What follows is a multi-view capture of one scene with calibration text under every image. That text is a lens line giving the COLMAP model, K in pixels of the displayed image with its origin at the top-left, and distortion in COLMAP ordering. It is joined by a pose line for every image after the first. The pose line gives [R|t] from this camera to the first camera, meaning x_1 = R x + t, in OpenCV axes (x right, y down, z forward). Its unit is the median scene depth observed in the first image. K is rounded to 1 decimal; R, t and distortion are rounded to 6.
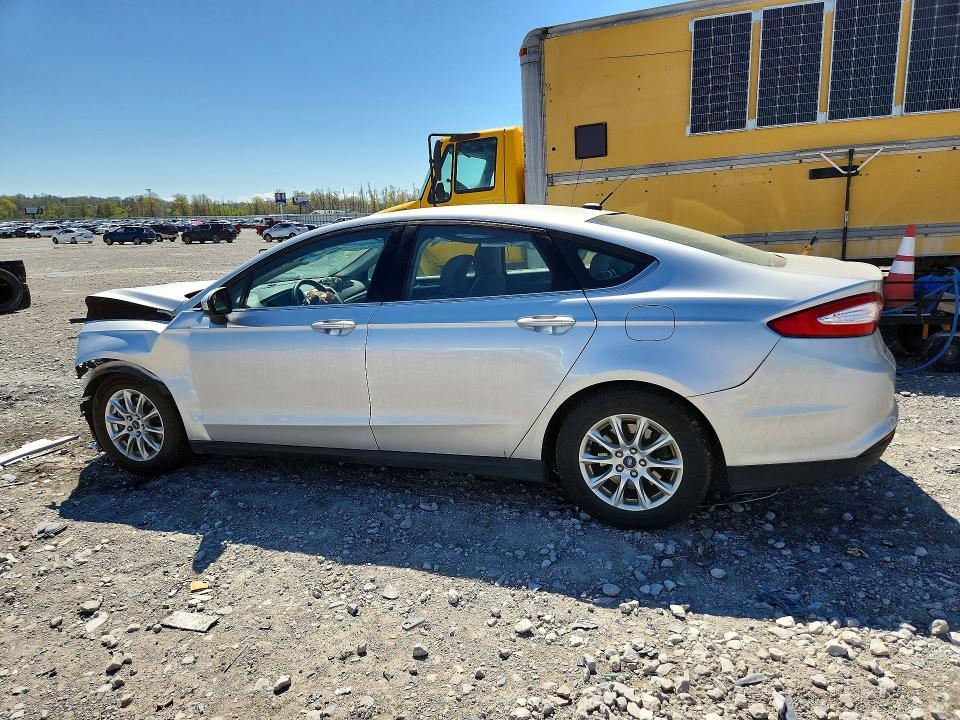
lens RADIAL K [[632.6, 0, 464.8], [0, 632.6, 355.5], [0, 0, 1]] dist [0.019160, -0.001332]
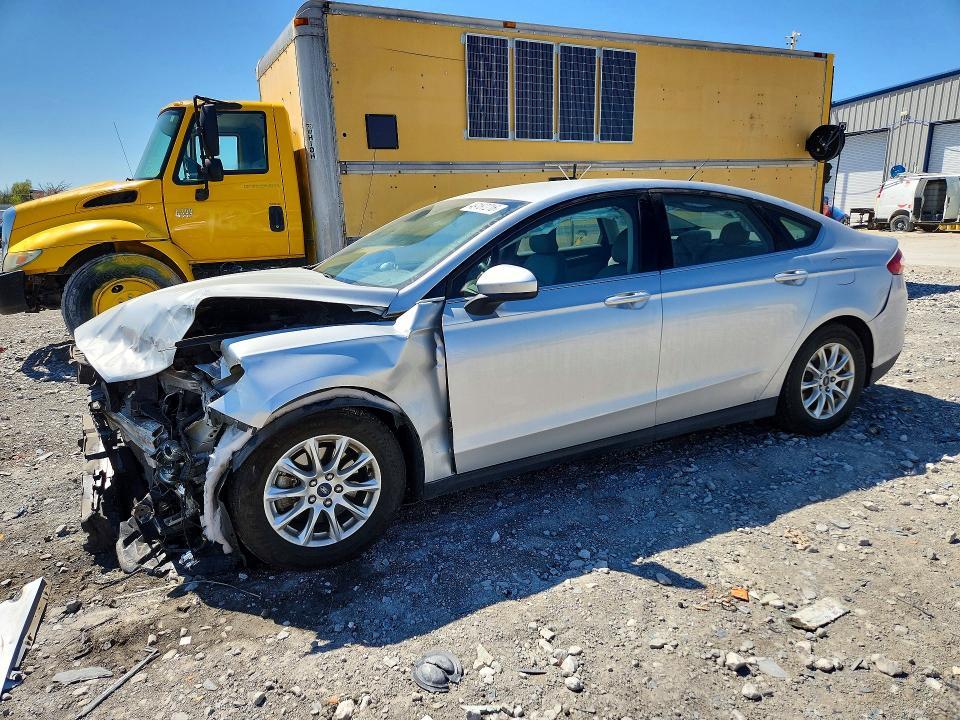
lens RADIAL K [[630.8, 0, 480.3], [0, 630.8, 369.9], [0, 0, 1]] dist [0.027752, -0.000147]
pose [[0.687689, -0.145421, 0.711292, -0.839660], [0.144540, 0.987545, 0.062157, -0.028525], [-0.711472, 0.060066, 0.700143, 0.429145]]
